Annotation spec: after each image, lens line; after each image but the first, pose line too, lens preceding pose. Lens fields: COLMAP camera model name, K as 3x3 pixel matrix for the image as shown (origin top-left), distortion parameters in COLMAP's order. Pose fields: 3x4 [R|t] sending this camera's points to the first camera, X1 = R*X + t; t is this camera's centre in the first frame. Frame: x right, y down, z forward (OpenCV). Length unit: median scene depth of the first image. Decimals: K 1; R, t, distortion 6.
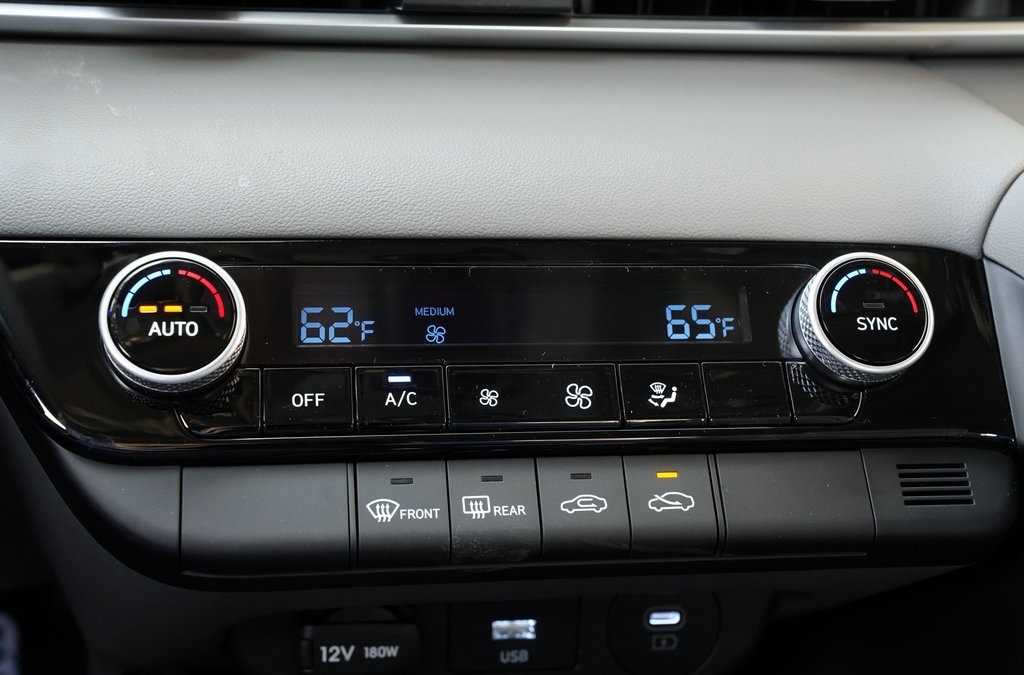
lens RADIAL K [[1417.9, 0, 512.0], [0, 1417.9, 337.5], [0, 0, 1]] dist [0.095452, -0.001705]
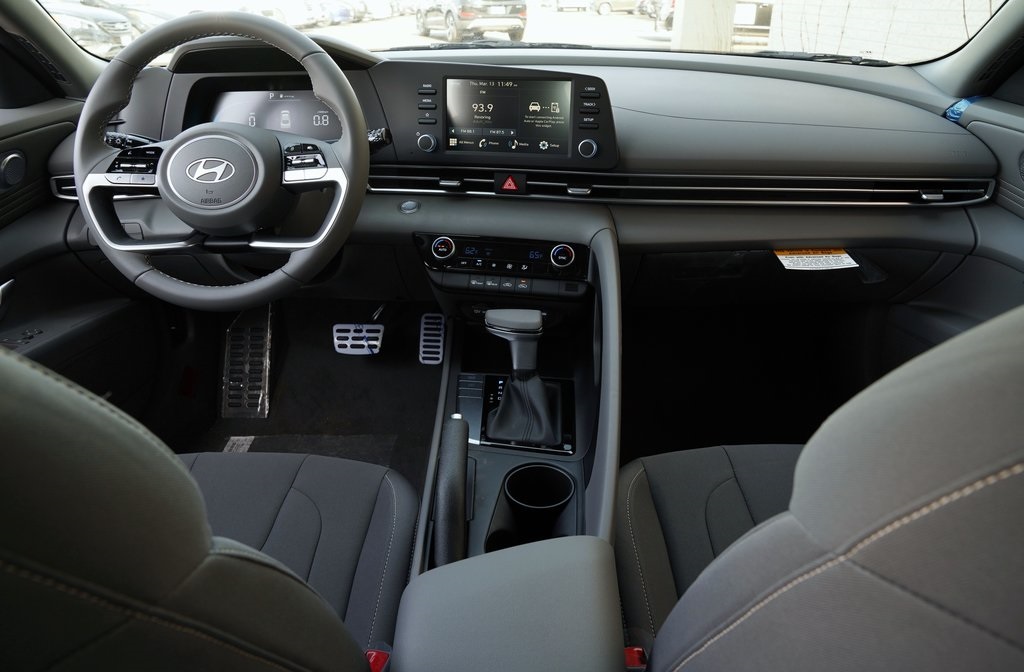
lens RADIAL K [[718.1, 0, 512.0], [0, 718.1, 336.0], [0, 0, 1]] dist [-0.137307, 0.108272]
pose [[0.943531, 0.112583, -0.311567, 0.986932], [-0.071809, 0.987627, 0.139412, -0.084653], [0.323408, -0.109166, 0.939942, -1.743969]]
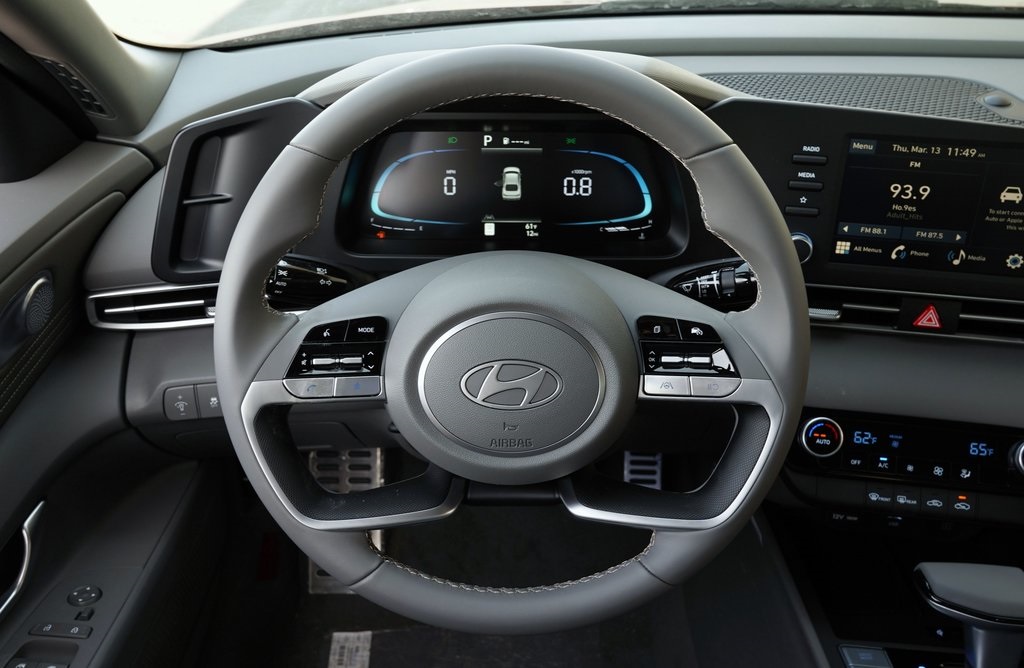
lens RADIAL K [[940.0, 0, 511.2], [0, 940.0, 361.2], [0, 0, 1]] dist [-0.083371, 0.134325]
pose [[0.949122, 0.140996, -0.281581, -0.324140], [-0.072961, 0.968293, 0.238924, -0.650335], [0.306340, -0.206223, 0.929316, -1.266100]]
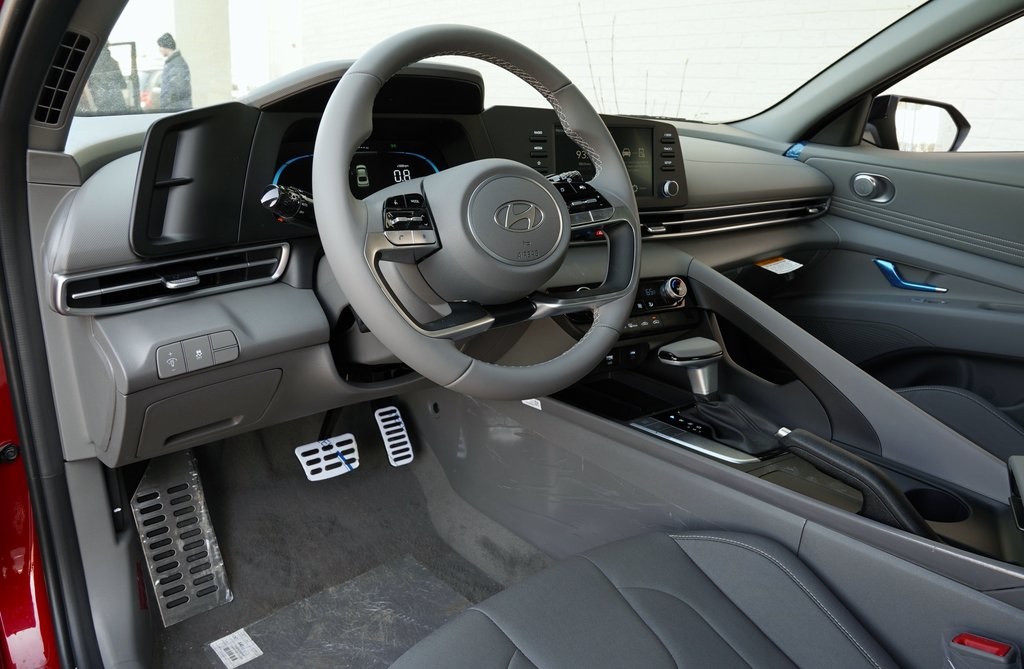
lens RADIAL K [[718.1, 0, 512.0], [0, 718.1, 334.5], [0, 0, 1]] dist [-0.137307, 0.108272]
pose [[0.927218, -0.118187, 0.355385, -1.486859], [0.117175, 0.992810, 0.024452, 0.024763], [-0.355719, 0.018970, 0.934400, -1.541720]]
